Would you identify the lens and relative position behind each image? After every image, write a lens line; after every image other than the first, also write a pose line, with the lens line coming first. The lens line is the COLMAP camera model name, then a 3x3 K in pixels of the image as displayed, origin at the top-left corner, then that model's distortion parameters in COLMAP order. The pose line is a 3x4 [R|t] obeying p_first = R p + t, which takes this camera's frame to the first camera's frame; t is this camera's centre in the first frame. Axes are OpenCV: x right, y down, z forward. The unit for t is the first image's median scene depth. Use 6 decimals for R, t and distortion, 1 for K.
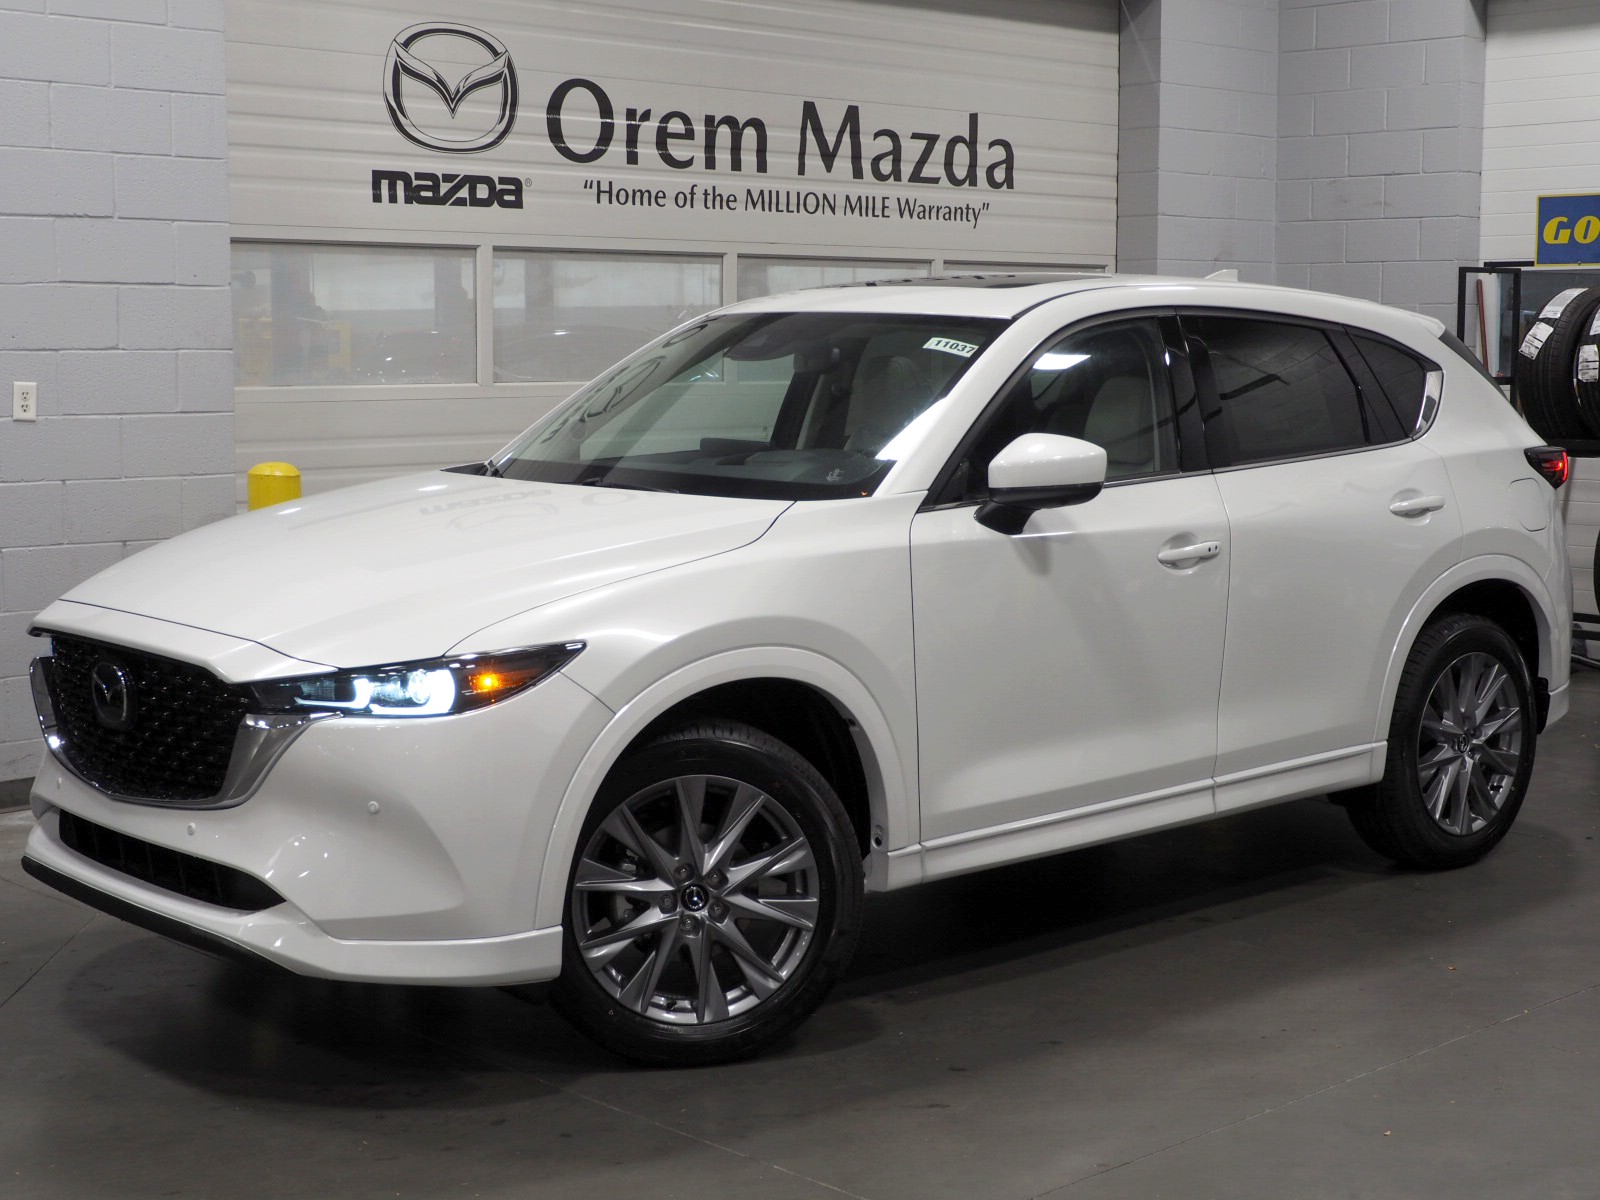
lens RADIAL K [[2335.5, 0, 799.6], [0, 2335.5, 596.2], [0, 0, 1]] dist [0.066675, 0.000000]
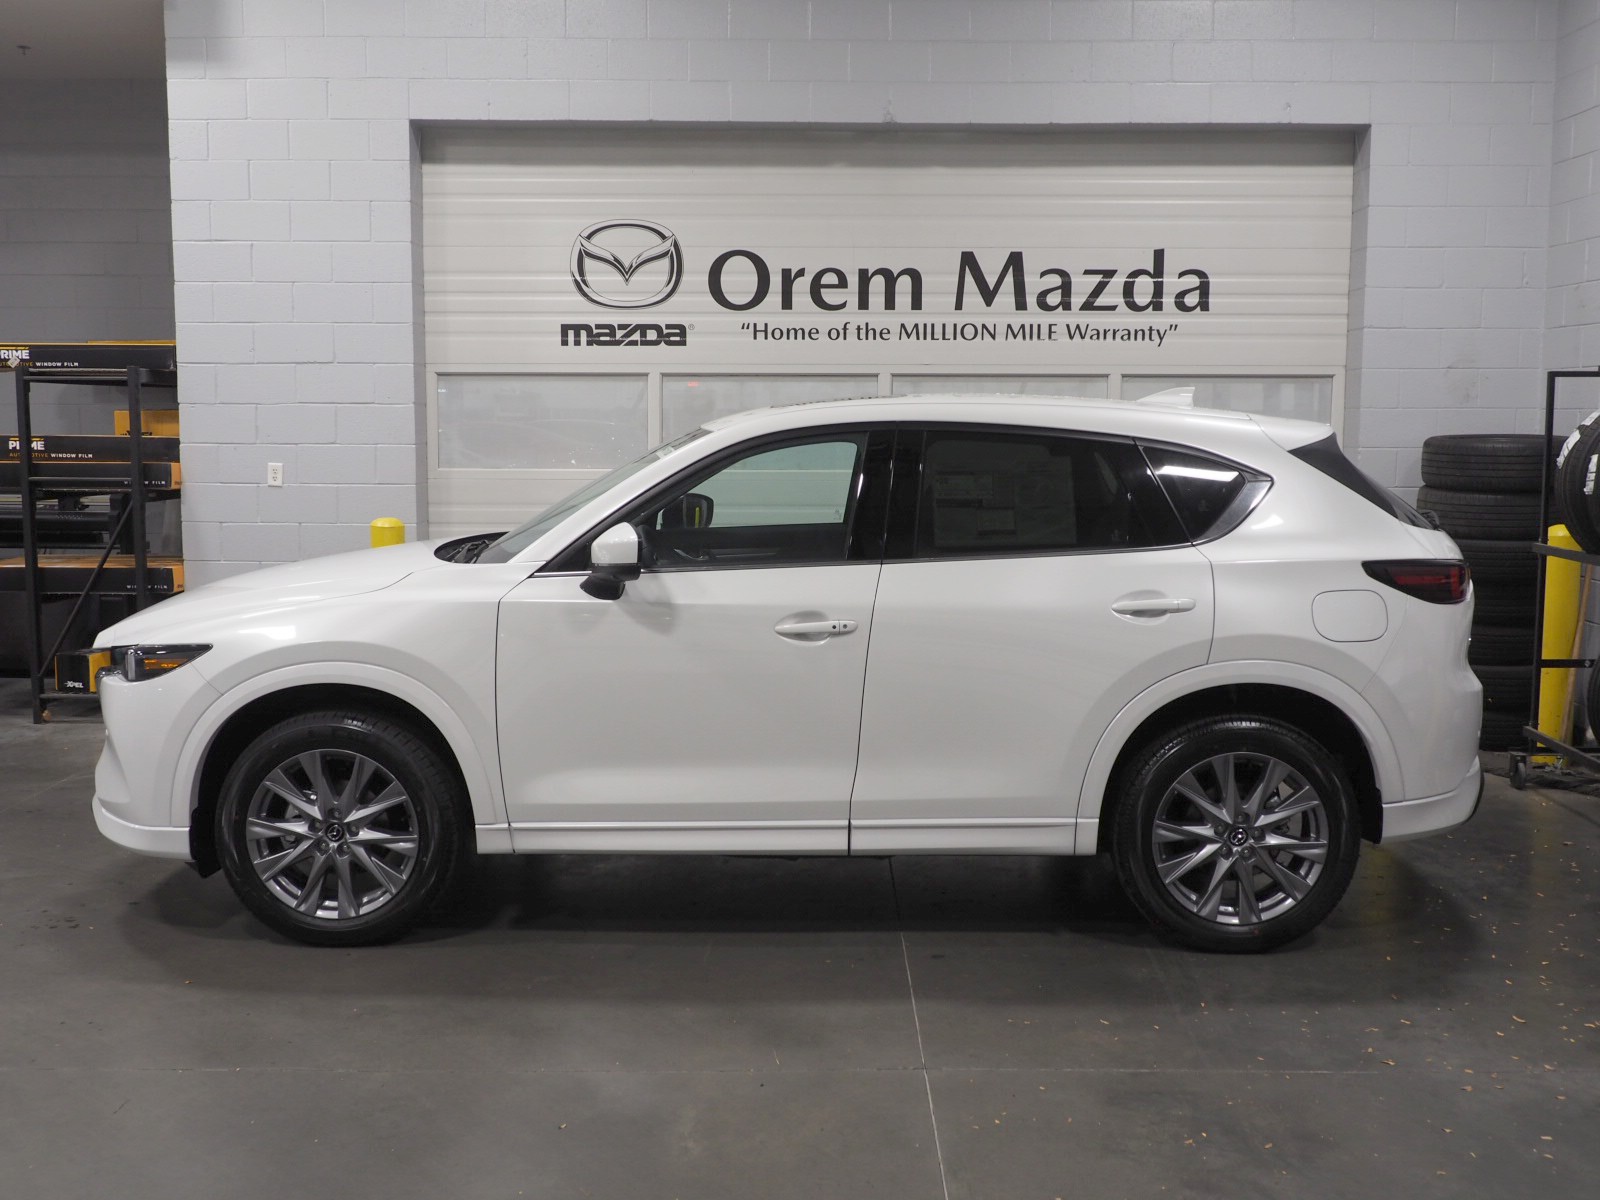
lens RADIAL K [[1689.3, 0, 801.2], [0, 1689.3, 602.3], [0, 0, 1]] dist [0.051186, 0.000000]
pose [[0.737235, 0.078610, -0.671048, 0.623734], [-0.078580, 0.996444, 0.030399, -0.048195], [0.671051, 0.030320, 0.740791, 0.297784]]
